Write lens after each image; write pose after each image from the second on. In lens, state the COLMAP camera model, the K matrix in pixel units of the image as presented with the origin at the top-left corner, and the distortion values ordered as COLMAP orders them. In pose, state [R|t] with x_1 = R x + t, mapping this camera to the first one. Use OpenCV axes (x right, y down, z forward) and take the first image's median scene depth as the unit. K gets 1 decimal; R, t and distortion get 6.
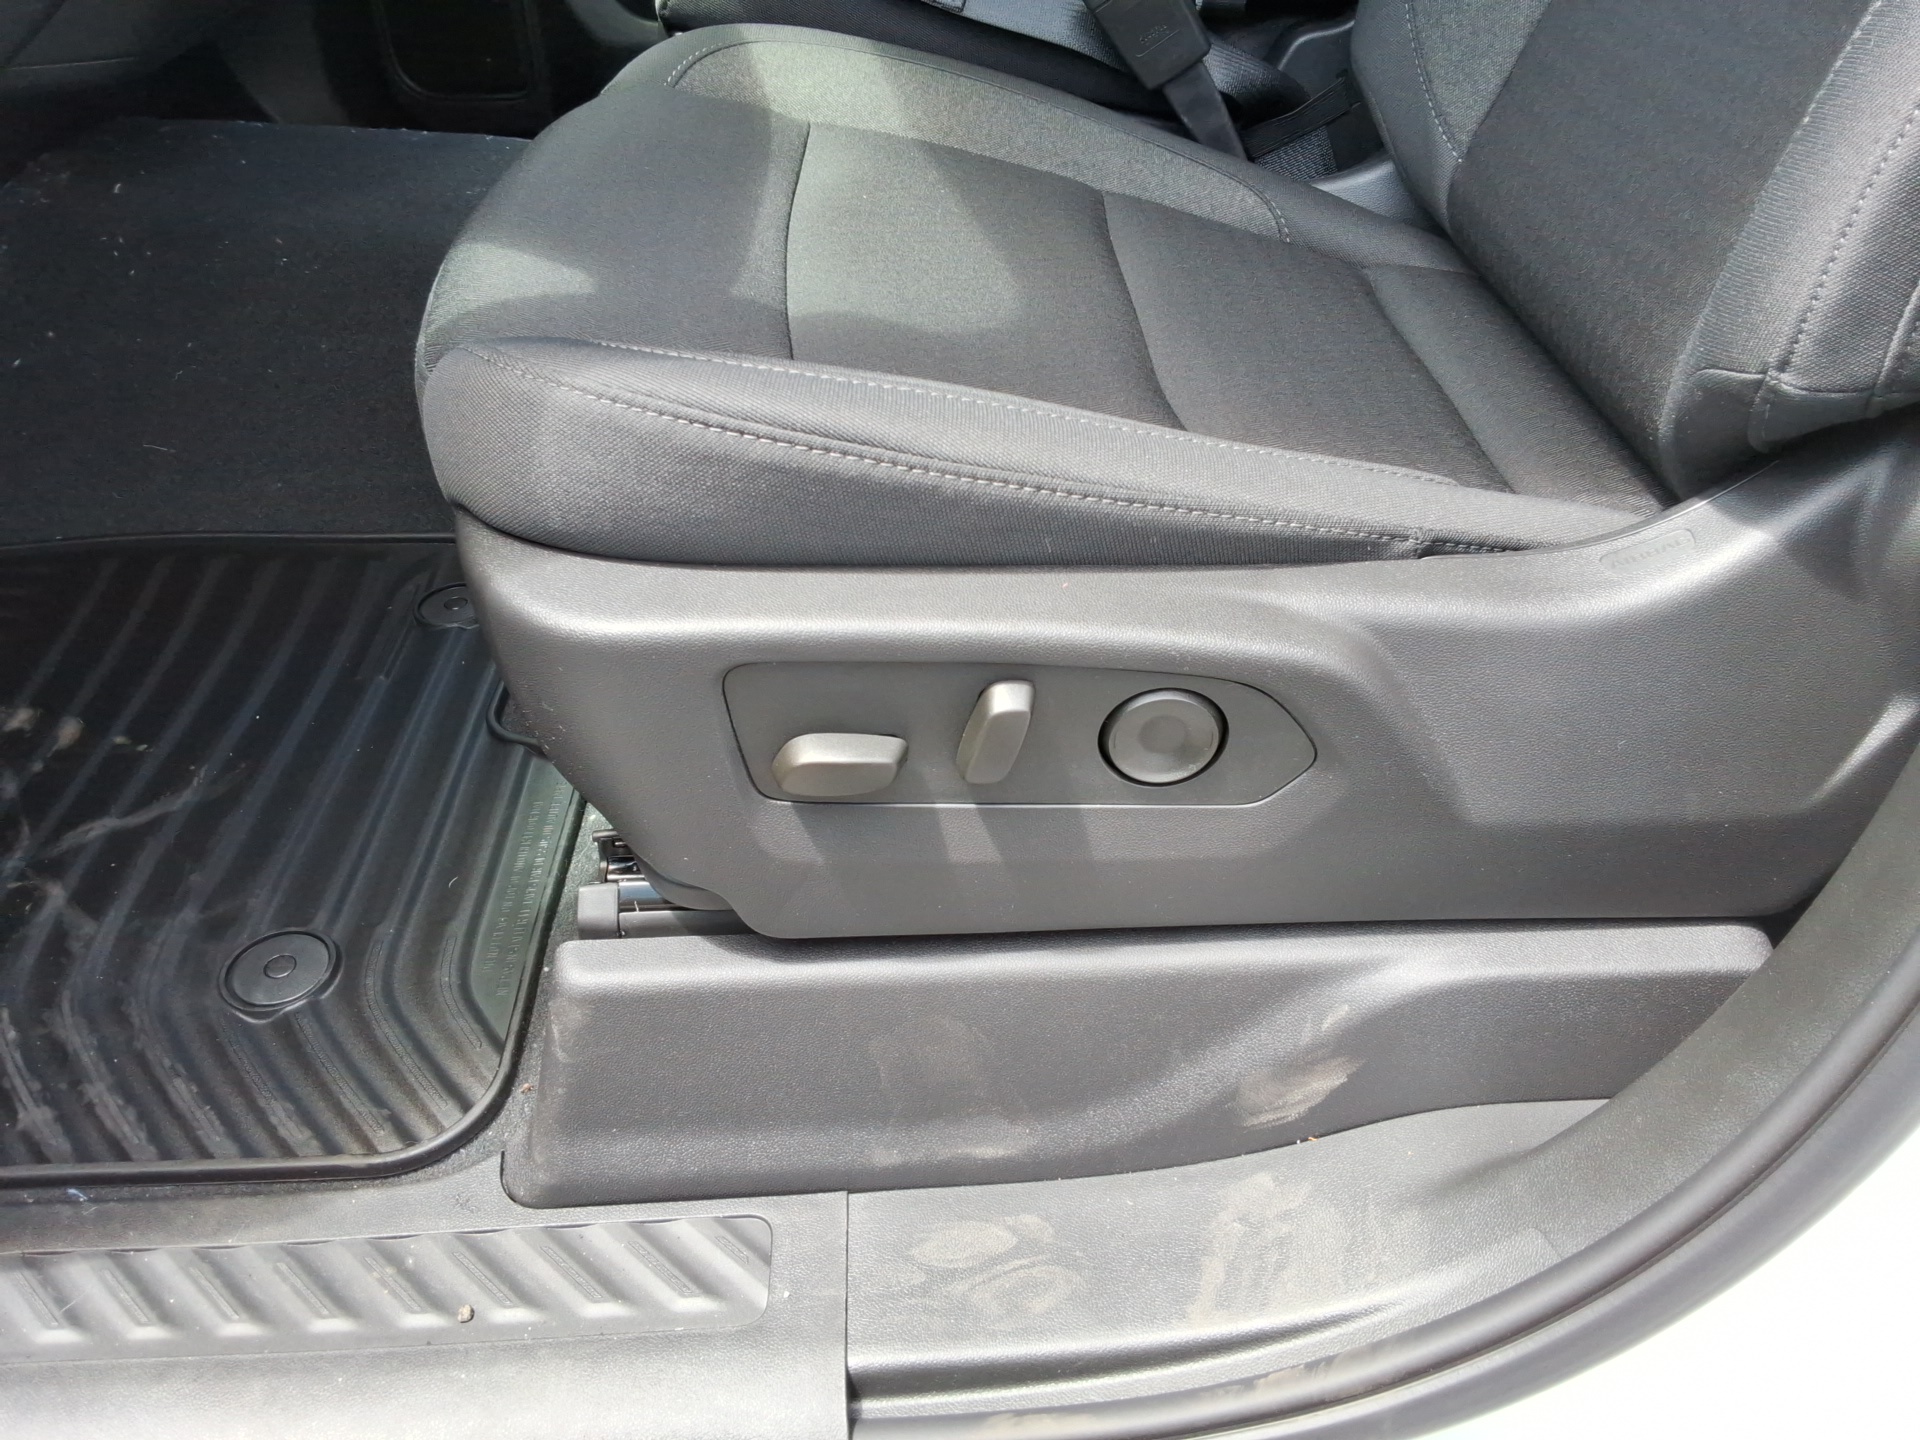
lens RADIAL K [[1544.6, 0, 972.6], [0, 1544.6, 708.6], [0, 0, 1]] dist [0.119157, -0.193049]
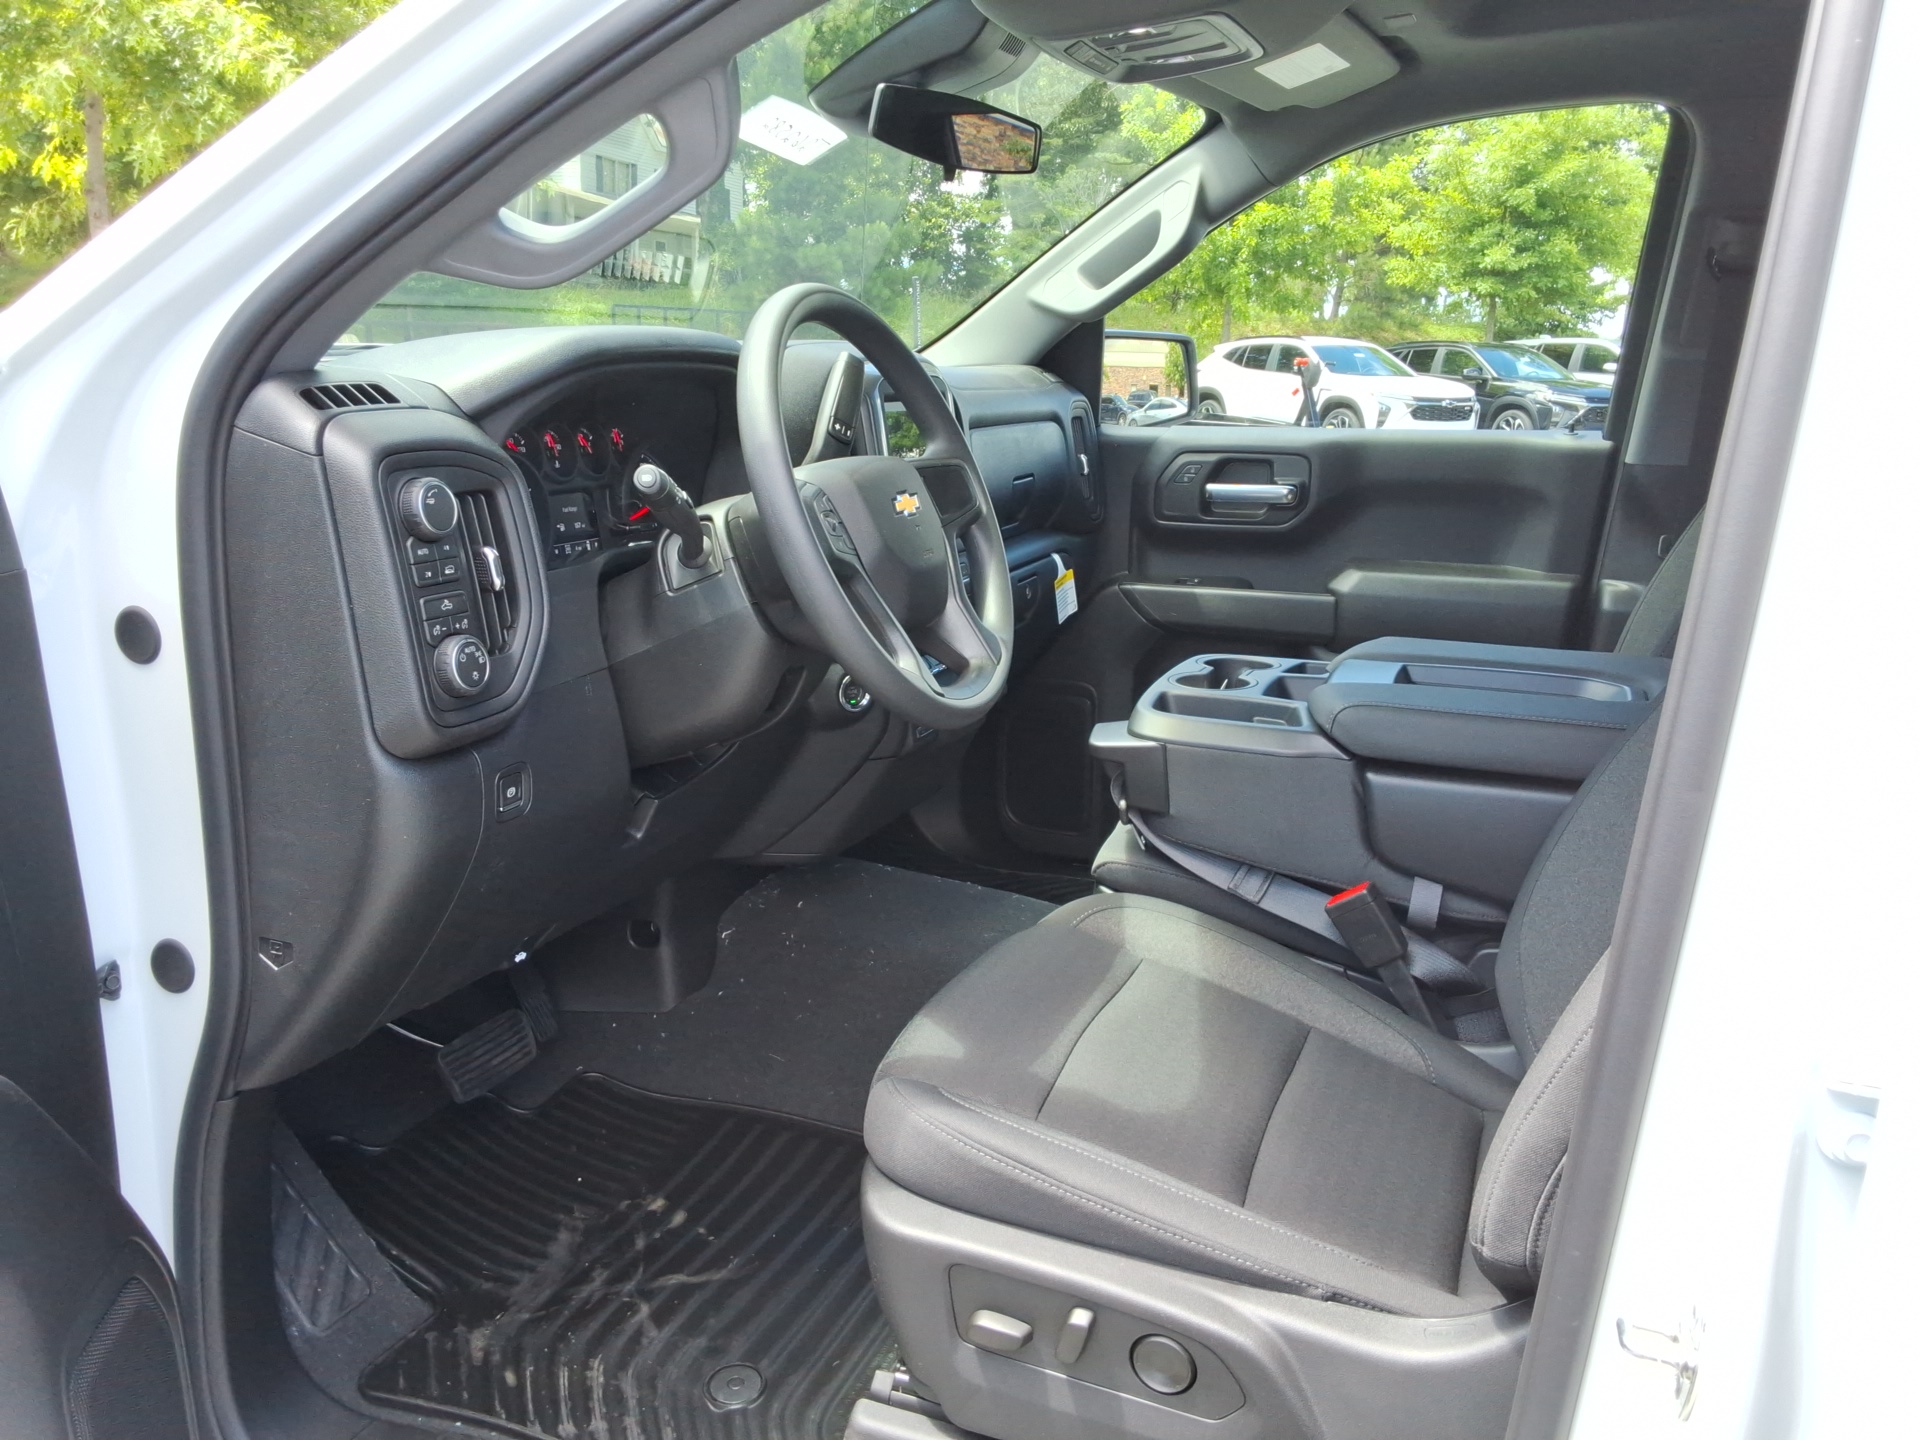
lens RADIAL K [[1544.6, 0, 972.6], [0, 1544.6, 708.6], [0, 0, 1]] dist [0.119157, -0.193049]
pose [[0.912732, 0.108399, -0.393916, 0.423369], [-0.248934, 0.912074, -0.325811, -0.021038], [0.323963, 0.395437, 0.859463, -0.747447]]
